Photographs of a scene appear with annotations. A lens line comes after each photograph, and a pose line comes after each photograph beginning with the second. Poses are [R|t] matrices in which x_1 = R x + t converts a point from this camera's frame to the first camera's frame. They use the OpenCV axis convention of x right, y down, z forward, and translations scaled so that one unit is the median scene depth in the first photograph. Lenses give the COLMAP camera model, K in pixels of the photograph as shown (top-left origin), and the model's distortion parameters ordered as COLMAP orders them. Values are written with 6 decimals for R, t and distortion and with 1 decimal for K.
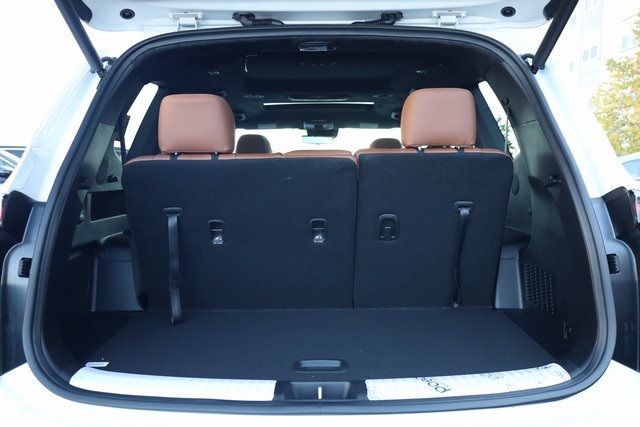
lens RADIAL K [[537.2, 0, 320.0], [0, 537.2, 213.5], [0, 0, 1]] dist [0.000506, -0.001543]
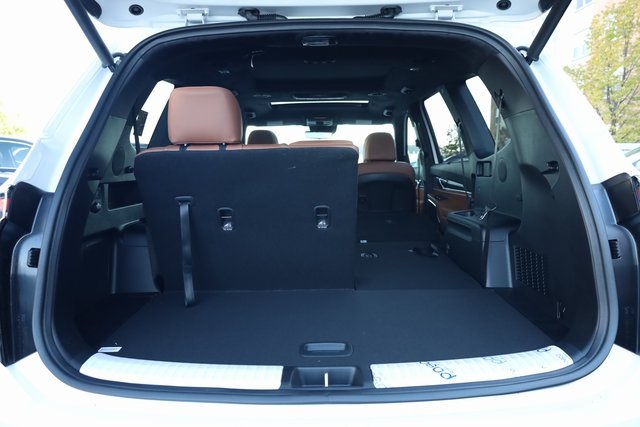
lens RADIAL K [[442.3, 0, 320.0], [0, 442.3, 213.5], [0, 0, 1]] dist [-0.005896, 0.002516]
pose [[0.999966, -0.008199, -0.001116, -0.006628], [0.008232, 0.999387, 0.034014, -0.005267], [0.000837, -0.034022, 0.999421, 0.137594]]
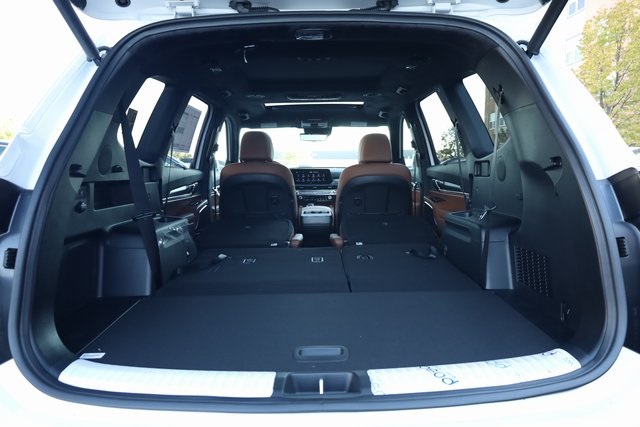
lens RADIAL K [[442.3, 0, 320.0], [0, 442.3, 213.5], [0, 0, 1]] dist [-0.005896, 0.002516]
pose [[0.999888, -0.010986, 0.010119, -0.005575], [0.010758, 0.999692, 0.022343, 0.007464], [-0.010361, -0.022231, 0.999699, 0.170605]]
